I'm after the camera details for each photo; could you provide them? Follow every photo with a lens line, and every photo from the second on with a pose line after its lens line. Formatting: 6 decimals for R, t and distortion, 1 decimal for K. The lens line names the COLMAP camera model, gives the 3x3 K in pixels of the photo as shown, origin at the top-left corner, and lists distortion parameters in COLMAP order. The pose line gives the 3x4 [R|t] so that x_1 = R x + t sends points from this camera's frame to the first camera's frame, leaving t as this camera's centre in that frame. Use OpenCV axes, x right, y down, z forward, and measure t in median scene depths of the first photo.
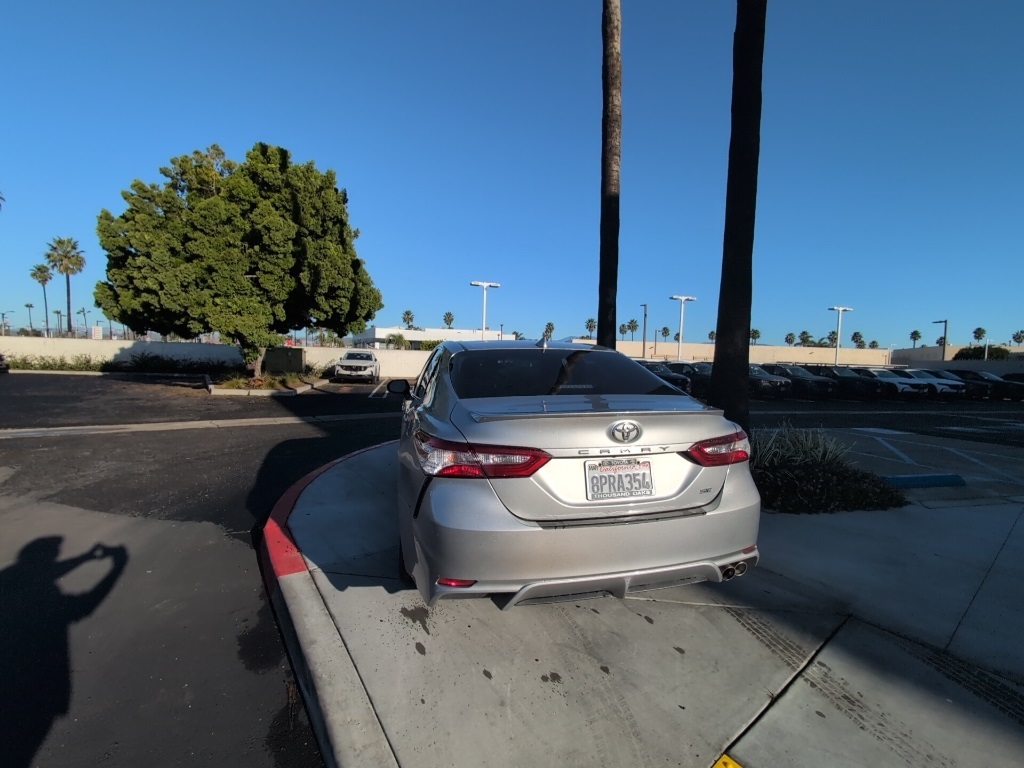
lens RADIAL K [[433.9, 0, 515.5], [0, 433.9, 383.7], [0, 0, 1]] dist [0.000487, 0.000126]
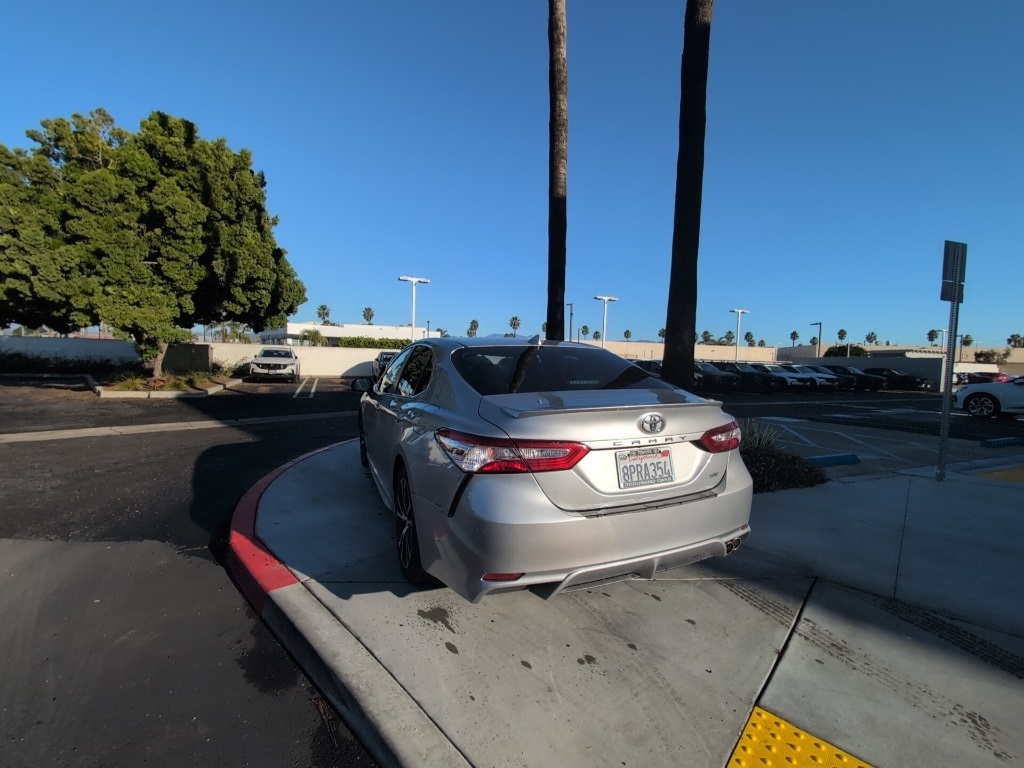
lens RADIAL K [[433.9, 0, 514.9], [0, 433.9, 383.7], [0, 0, 1]] dist [0.000487, 0.000126]
pose [[0.984918, -0.011672, 0.172630, -0.034943], [0.010598, 0.999918, 0.007143, 0.000183], [-0.172699, -0.005206, 0.984961, 0.000240]]
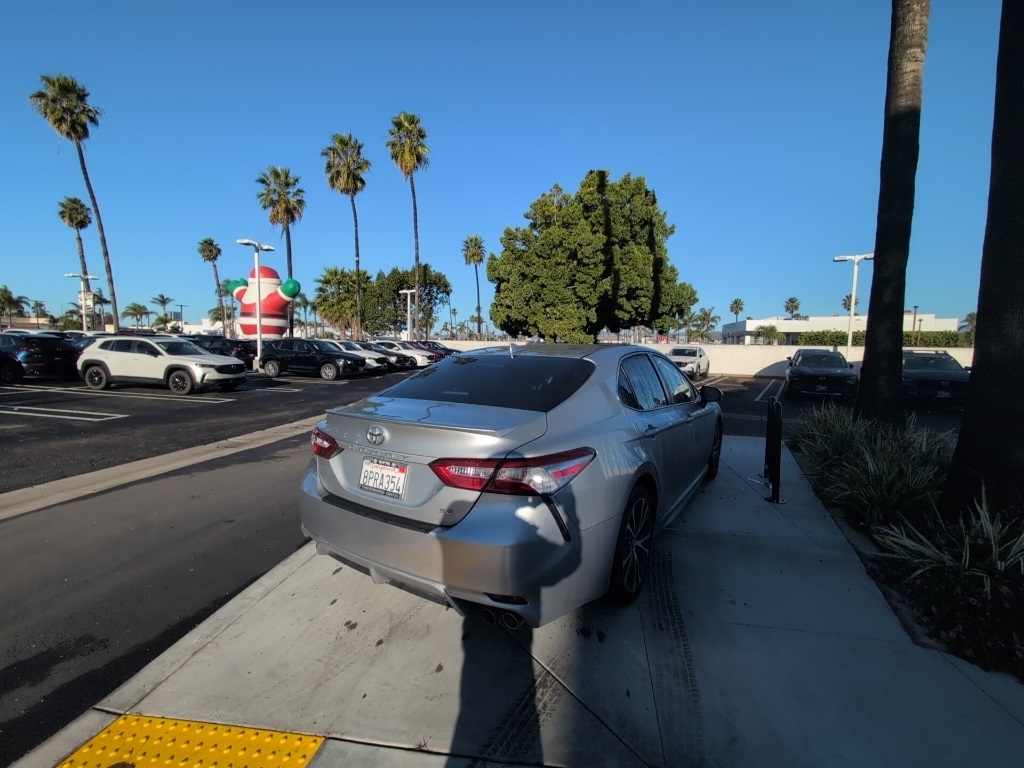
lens RADIAL K [[433.9, 0, 516.2], [0, 433.9, 383.6], [0, 0, 1]] dist [0.000487, 0.000126]
pose [[0.685563, 0.046918, -0.726500, 0.170730], [-0.038138, 0.998865, 0.028518, -0.008831], [0.727014, 0.008156, 0.686575, 0.065164]]
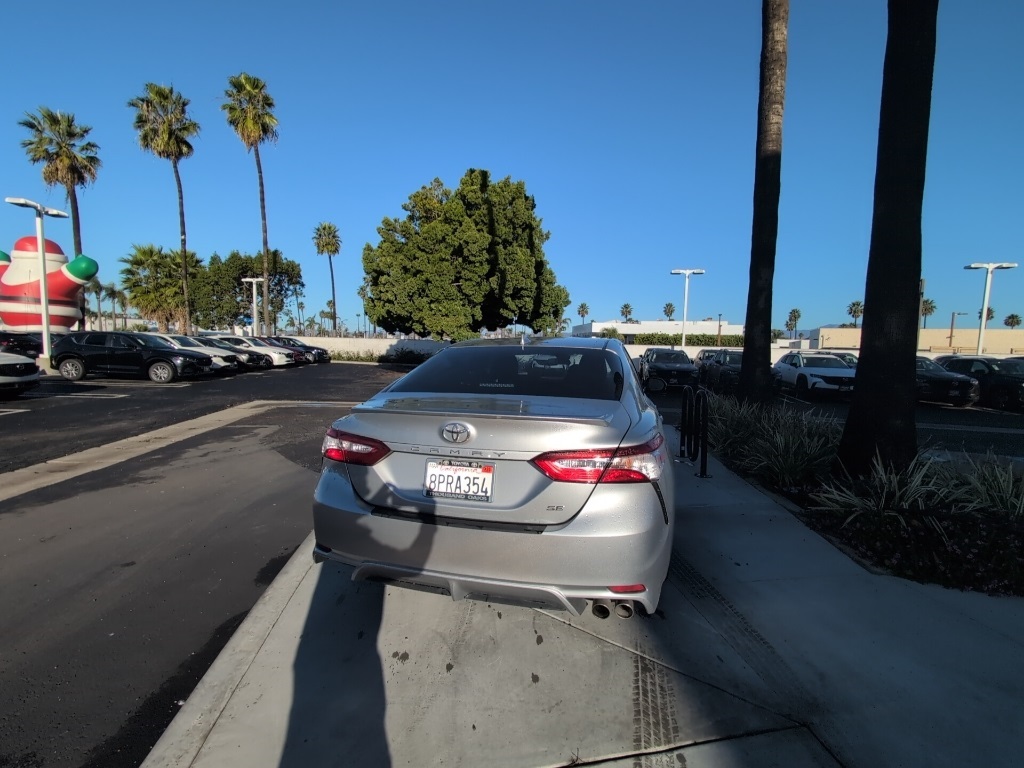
lens RADIAL K [[433.9, 0, 515.8], [0, 433.9, 383.1], [0, 0, 1]] dist [0.000487, 0.000126]
pose [[0.879269, 0.032278, -0.475231, 0.109646], [-0.025903, 0.999465, 0.019960, -0.003231], [0.475621, -0.005240, 0.879635, 0.026432]]
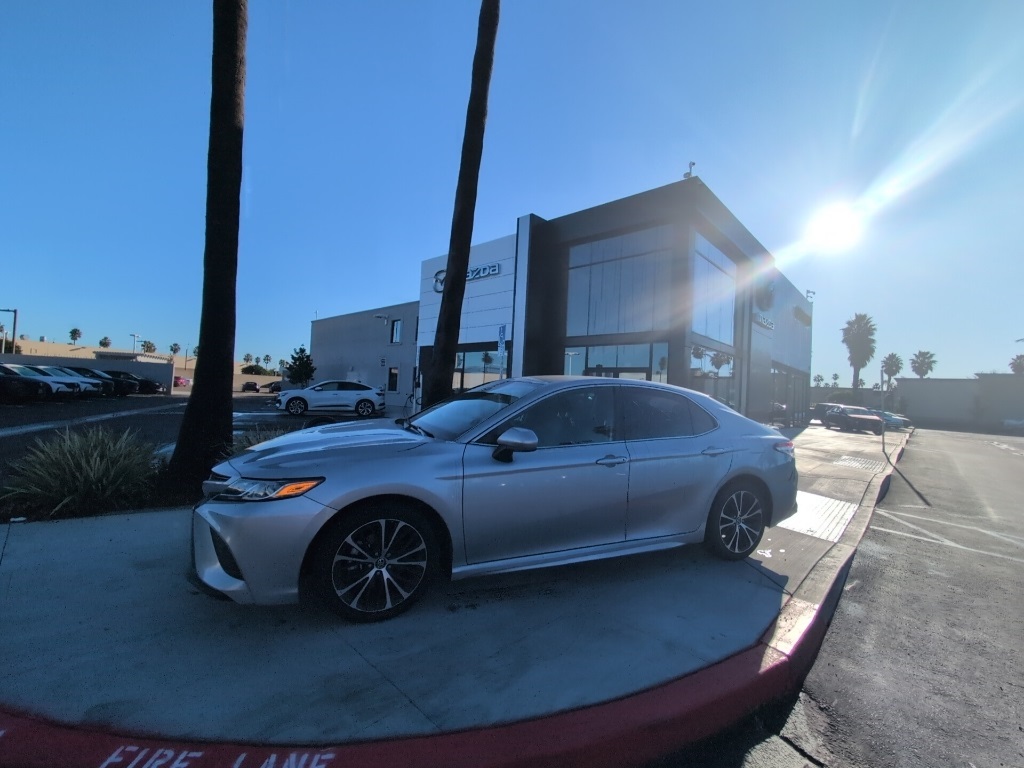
lens RADIAL K [[433.9, 0, 515.7], [0, 433.9, 386.3], [0, 0, 1]] dist [0.000487, 0.000126]
pose [[-0.185638, -0.021632, 0.982380, -0.281348], [-0.004697, 0.999766, 0.021128, -0.026418], [-0.982607, -0.000692, -0.185696, 0.374132]]
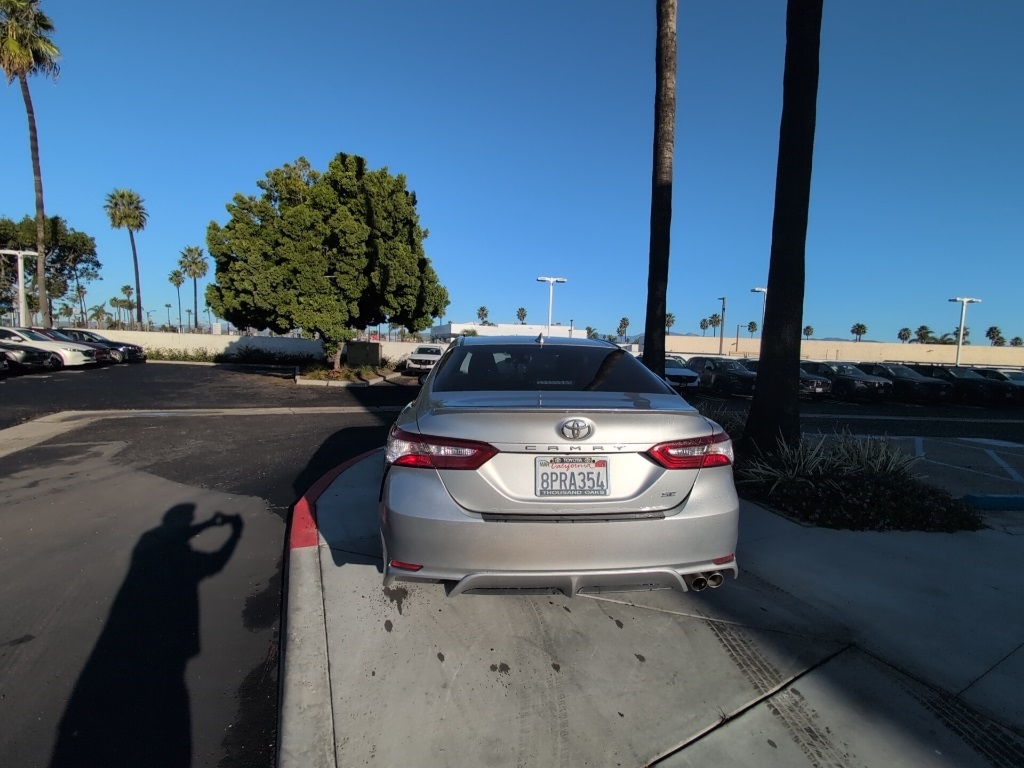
lens RADIAL K [[433.9, 0, 515.7], [0, 433.9, 382.8], [0, 0, 1]] dist [0.000487, 0.000126]
pose [[0.985950, 0.019615, -0.165885, 0.036713], [-0.018246, 0.999786, 0.009773, -0.000134], [0.166041, -0.006609, 0.986097, 0.001138]]
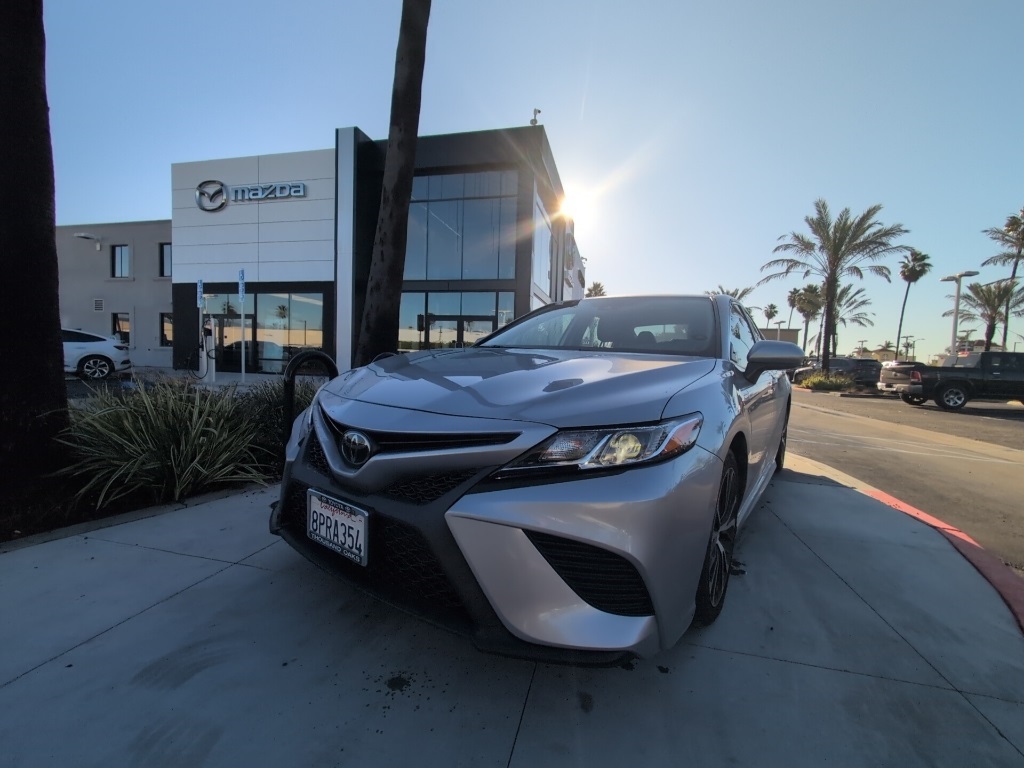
lens RADIAL K [[433.9, 0, 515.2], [0, 433.9, 386.0], [0, 0, 1]] dist [0.000487, 0.000126]
pose [[-0.648268, -0.094198, 0.755563, -0.149882], [-0.011223, 0.993392, 0.114219, -0.004096], [-0.761329, 0.065565, -0.645042, 0.512775]]
